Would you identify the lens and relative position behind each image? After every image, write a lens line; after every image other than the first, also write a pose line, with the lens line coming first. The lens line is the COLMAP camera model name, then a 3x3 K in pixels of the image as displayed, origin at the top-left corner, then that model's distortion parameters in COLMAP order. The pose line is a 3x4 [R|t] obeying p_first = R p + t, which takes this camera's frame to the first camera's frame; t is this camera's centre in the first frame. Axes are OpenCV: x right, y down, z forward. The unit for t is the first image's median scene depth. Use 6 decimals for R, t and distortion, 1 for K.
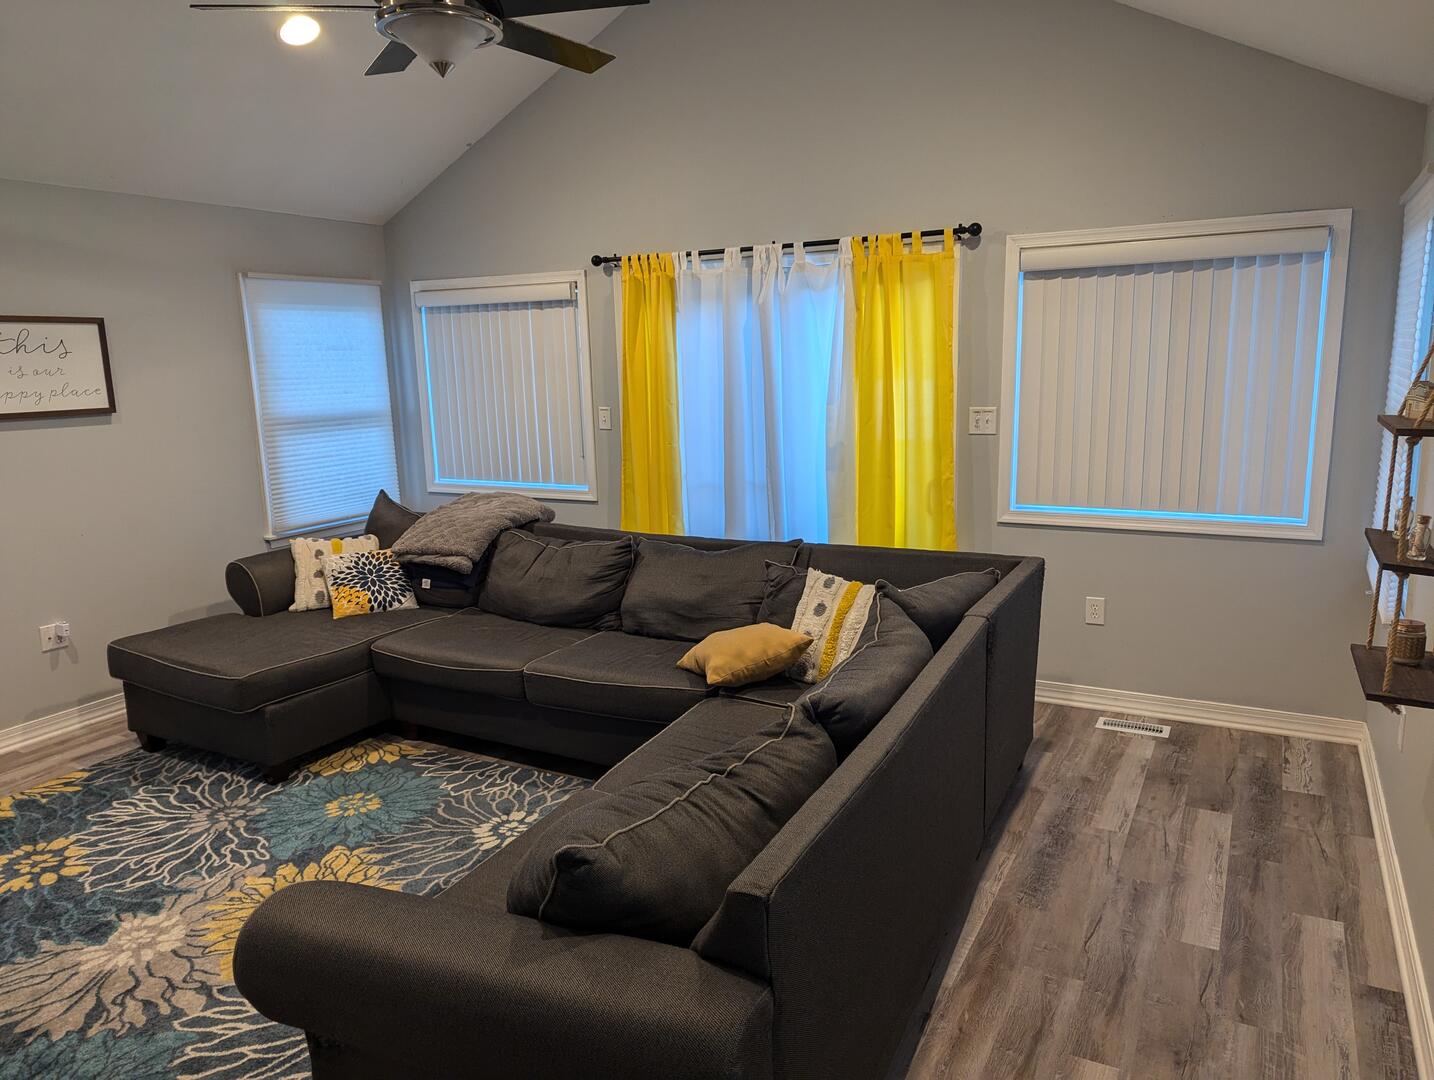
lens RADIAL K [[1019.3, 0, 720.7], [0, 1019.3, 541.5], [0, 0, 1]] dist [0.054257, -0.032185]
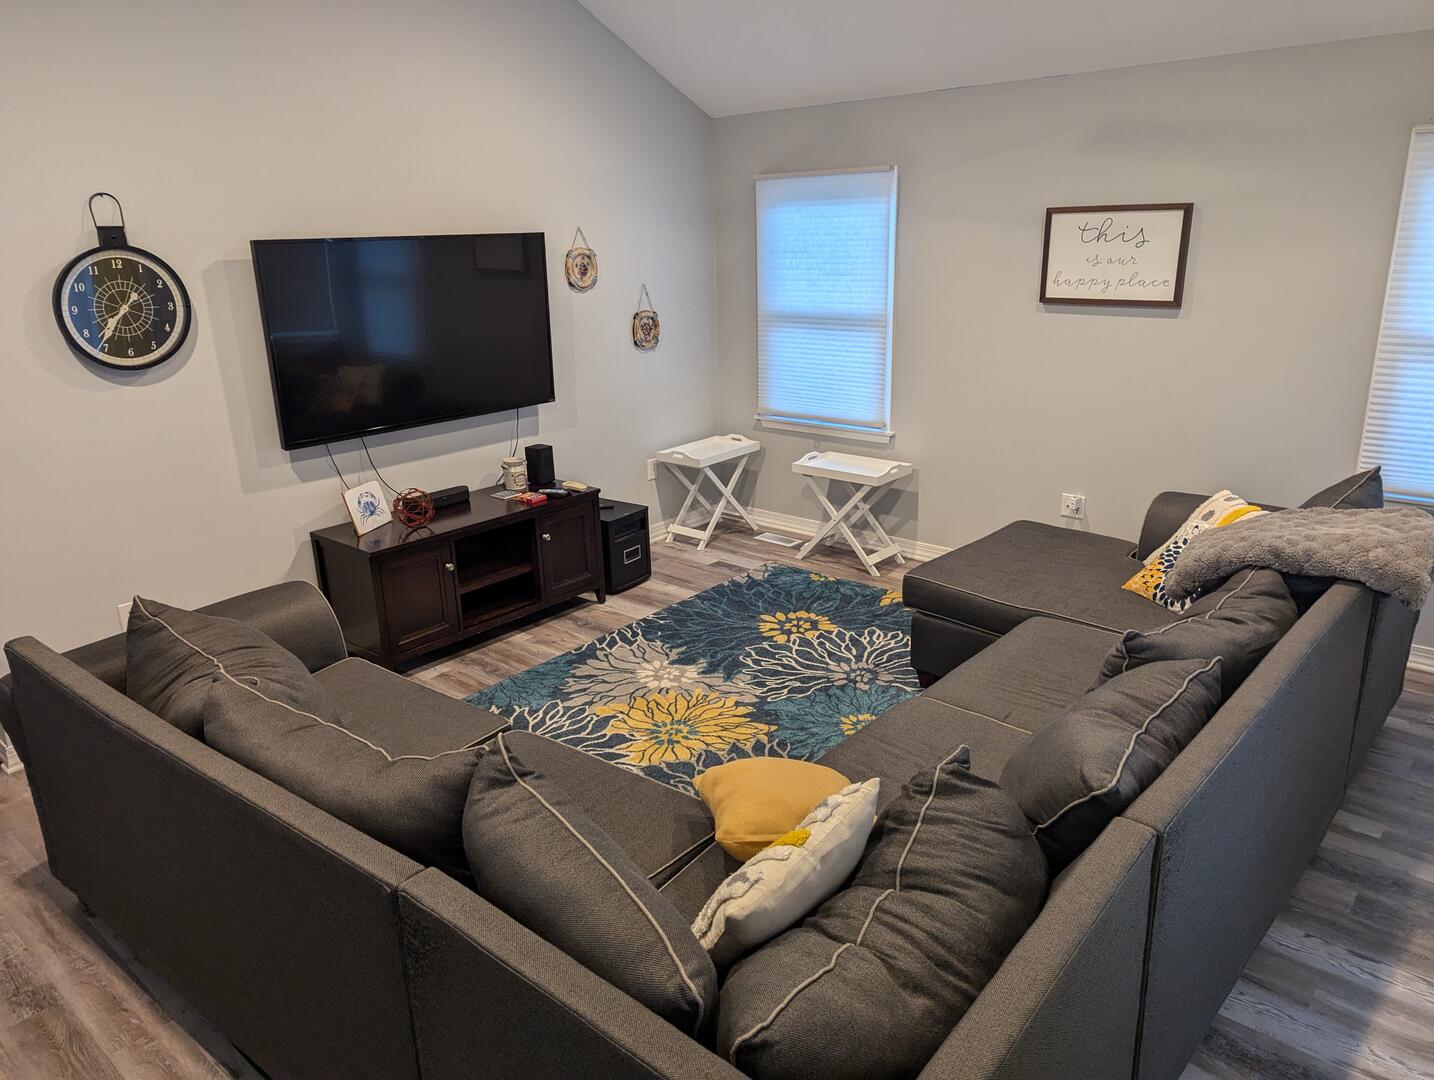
lens RADIAL K [[1019.3, 0, 723.9], [0, 1019.3, 537.4], [0, 0, 1]] dist [0.054257, -0.032185]
pose [[-0.227093, 0.325578, -0.917839, 0.578023], [-0.146863, 0.920235, 0.362765, -0.279788], [0.962736, 0.217178, -0.161163, 1.060776]]
